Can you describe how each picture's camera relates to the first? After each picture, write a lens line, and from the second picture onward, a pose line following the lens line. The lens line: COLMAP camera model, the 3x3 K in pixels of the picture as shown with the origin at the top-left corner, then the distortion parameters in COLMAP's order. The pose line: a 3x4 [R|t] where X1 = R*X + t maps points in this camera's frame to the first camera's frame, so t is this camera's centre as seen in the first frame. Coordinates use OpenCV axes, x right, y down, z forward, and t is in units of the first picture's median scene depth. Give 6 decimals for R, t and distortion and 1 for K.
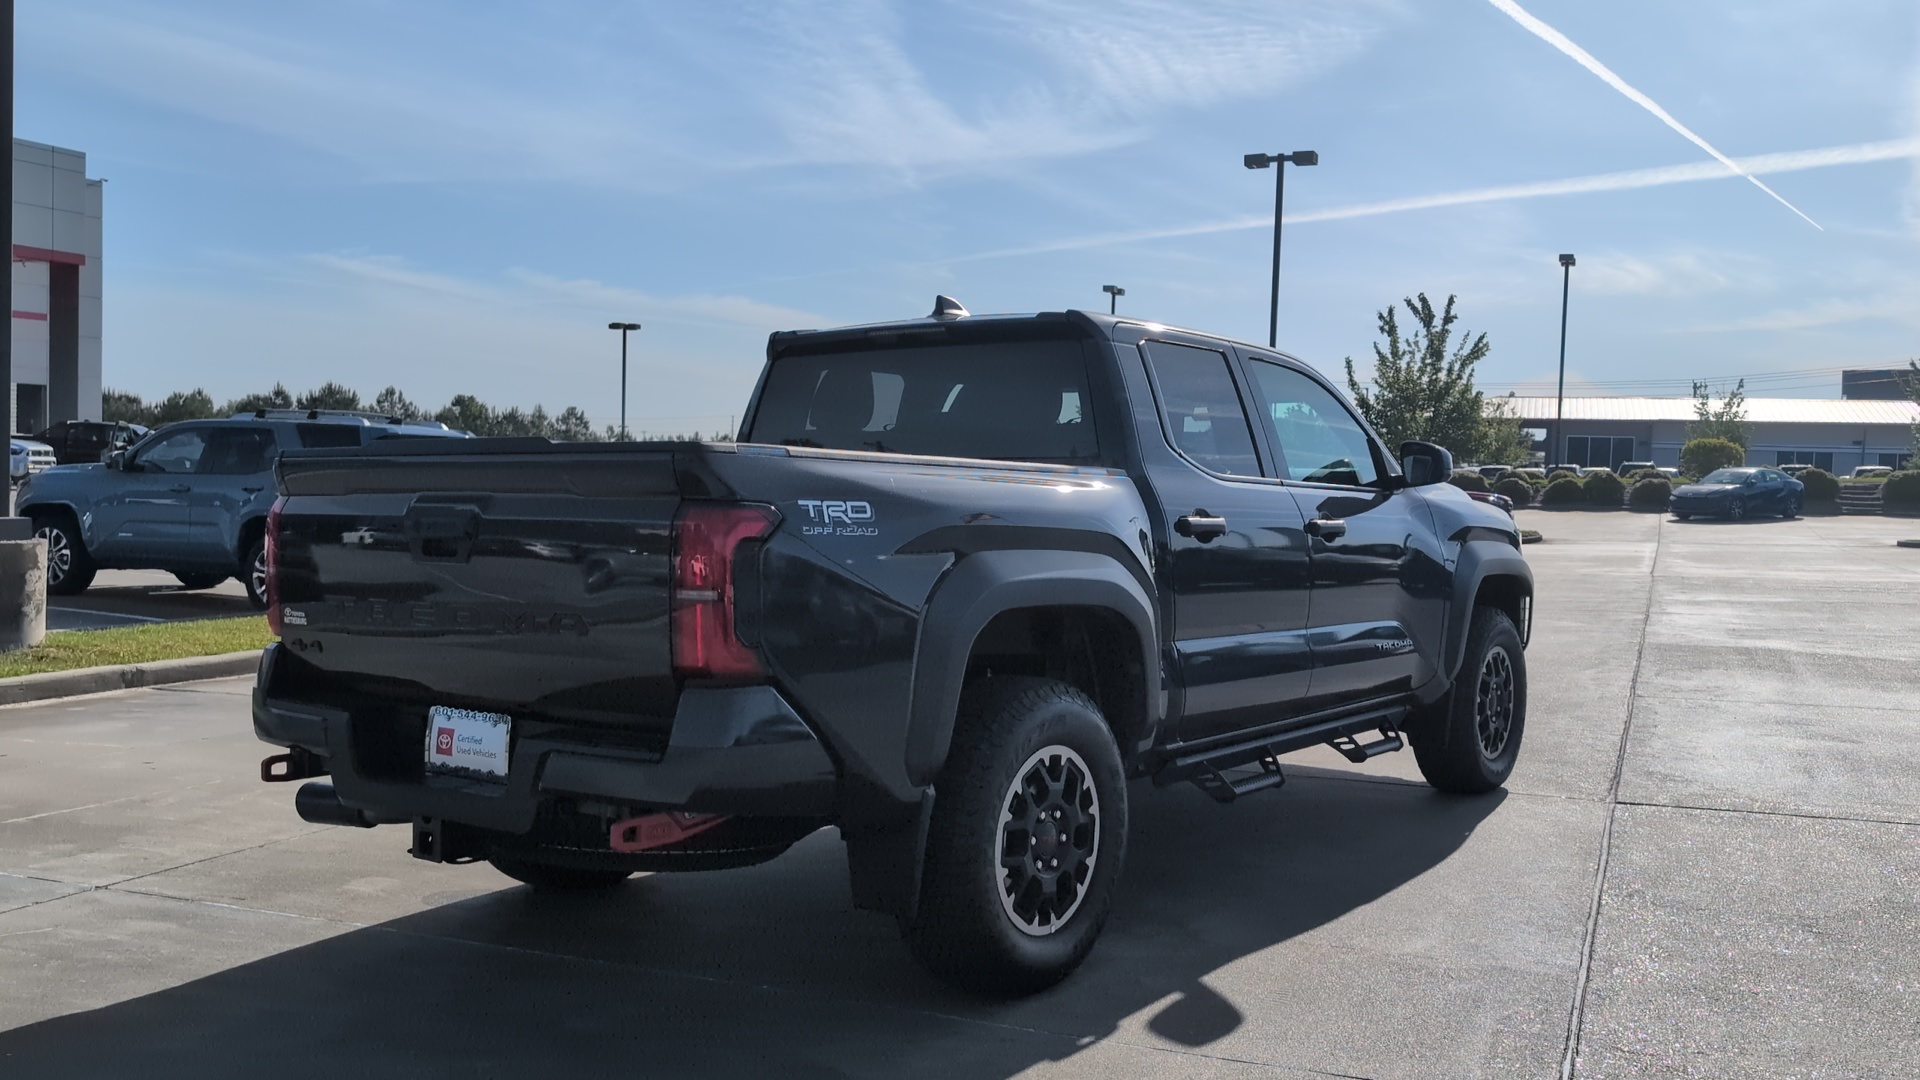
lens RADIAL K [[1638.3, 0, 948.2], [0, 1638.3, 536.7], [0, 0, 1]] dist [0.018750, -0.025407]
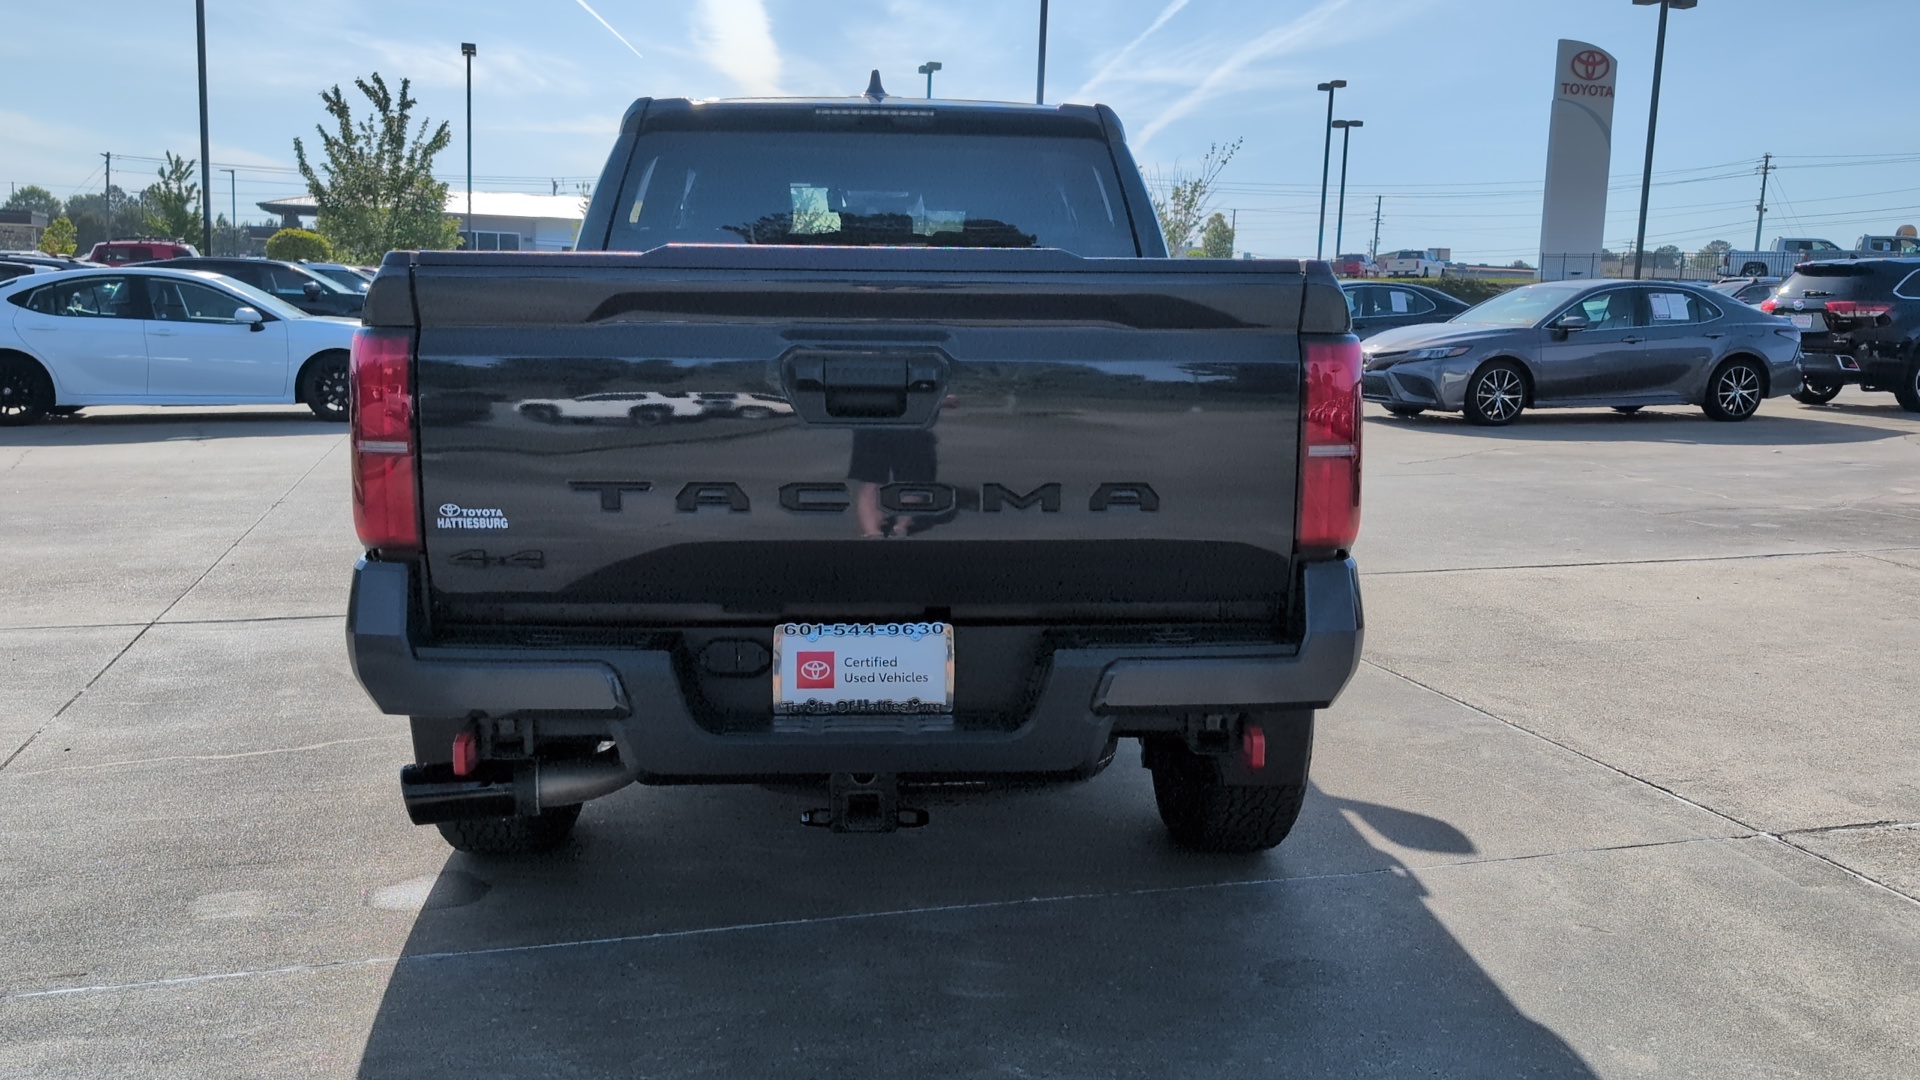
lens RADIAL K [[1638.3, 0, 961.2], [0, 1638.3, 543.7], [0, 0, 1]] dist [0.018750, -0.025407]
pose [[0.767445, -0.095838, 0.633912, -0.076138], [0.013457, 0.990954, 0.133526, -0.002753], [-0.640974, -0.093943, 0.761792, 0.044771]]
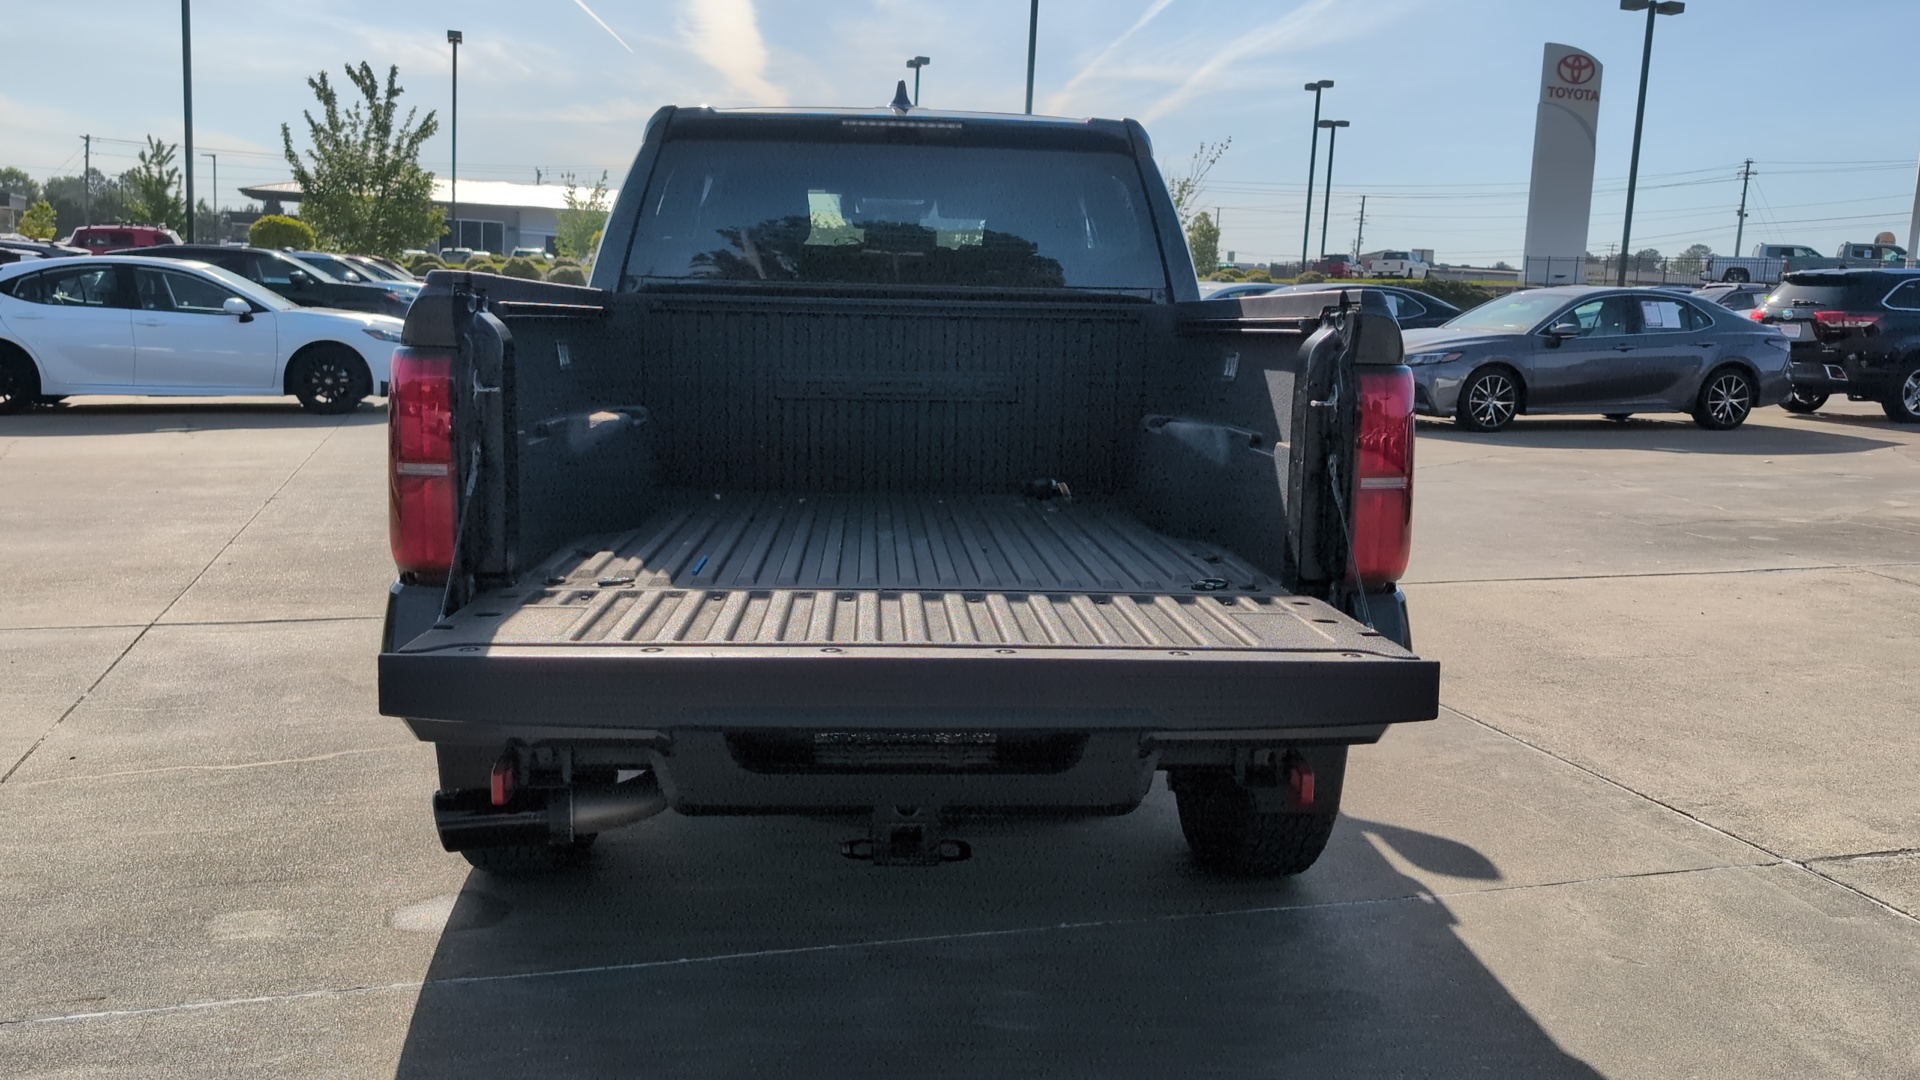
lens RADIAL K [[1638.3, 0, 960.9], [0, 1638.3, 539.9], [0, 0, 1]] dist [0.018750, -0.025407]
pose [[0.760766, -0.088319, 0.642989, -0.077675], [0.000880, 0.990838, 0.135056, -0.004239], [-0.649026, -0.102180, 0.753873, 0.047703]]
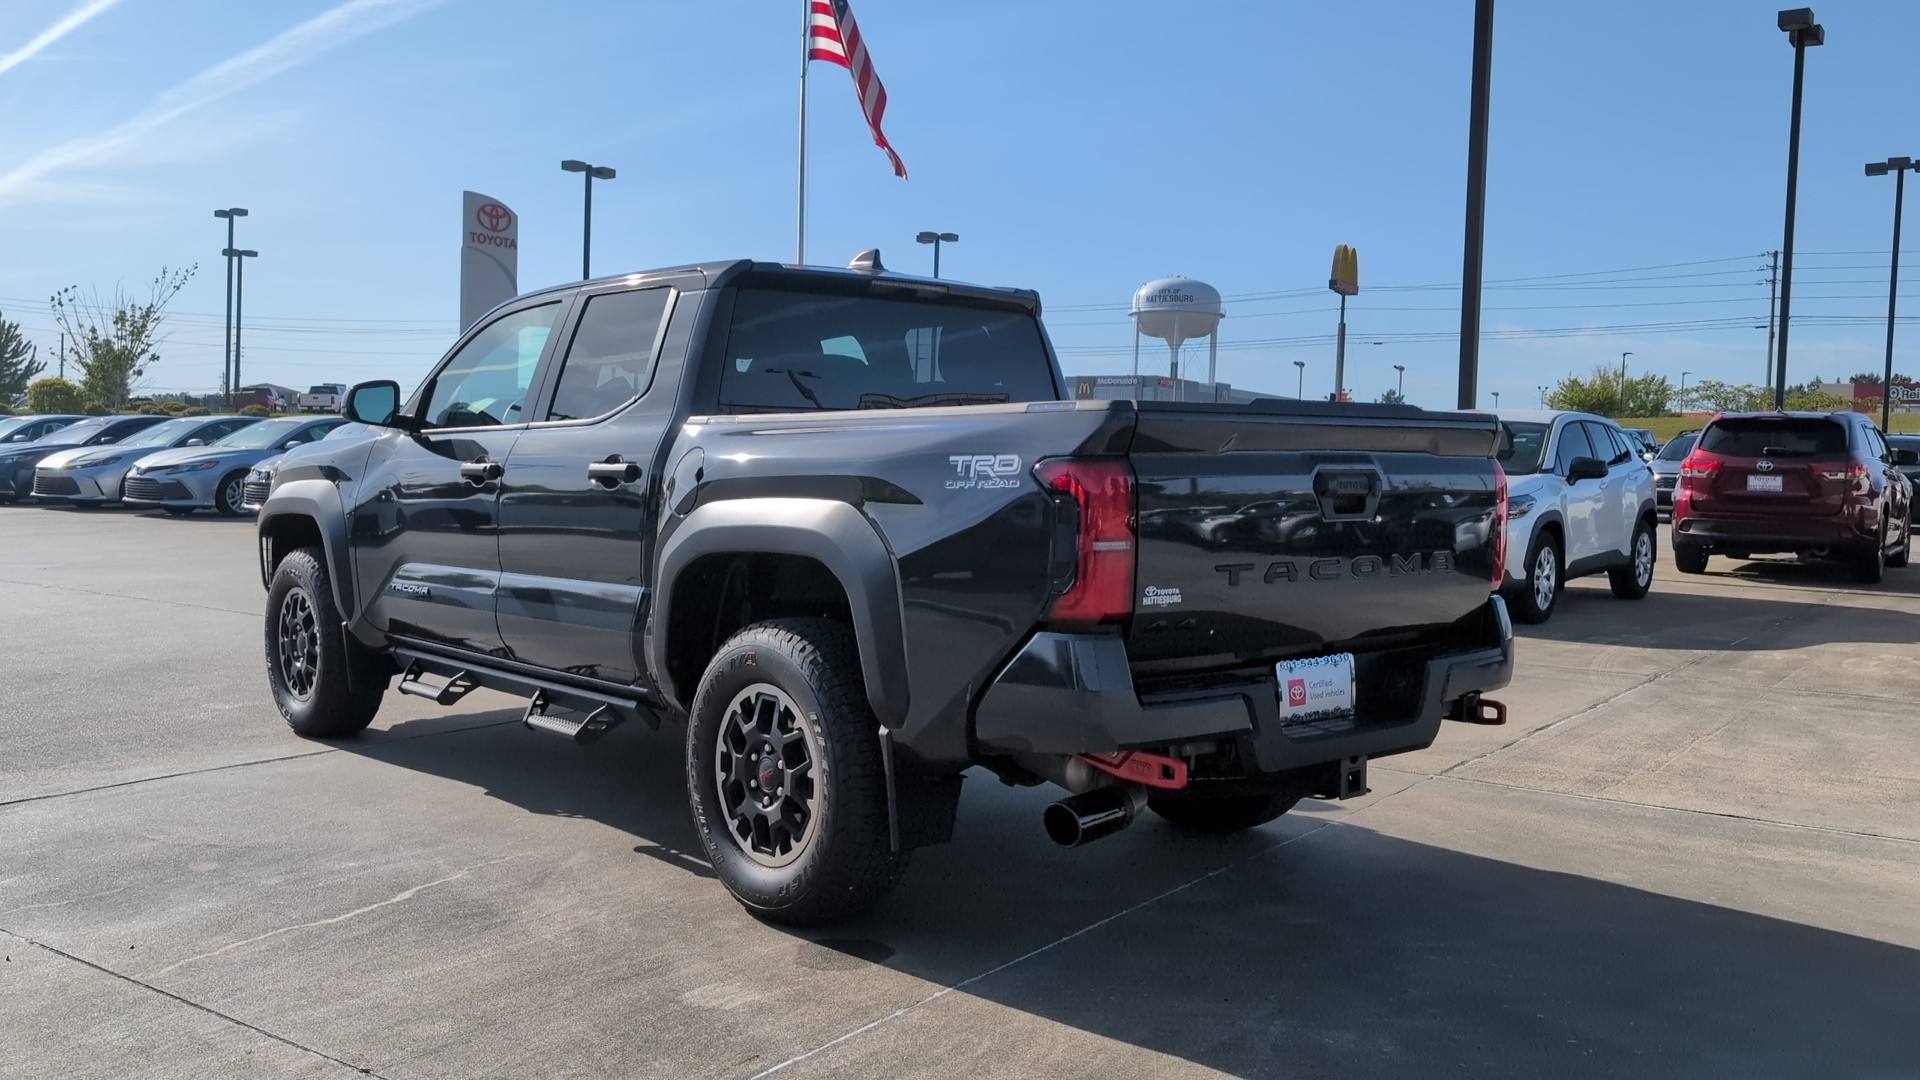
lens RADIAL K [[1638.3, 0, 978.5], [0, 1638.3, 528.1], [0, 0, 1]] dist [0.018750, -0.025407]
pose [[0.185784, -0.054029, 0.981104, -0.145221], [0.013409, 0.998534, 0.052450, -0.003808], [-0.982499, 0.003411, 0.186236, 0.108002]]
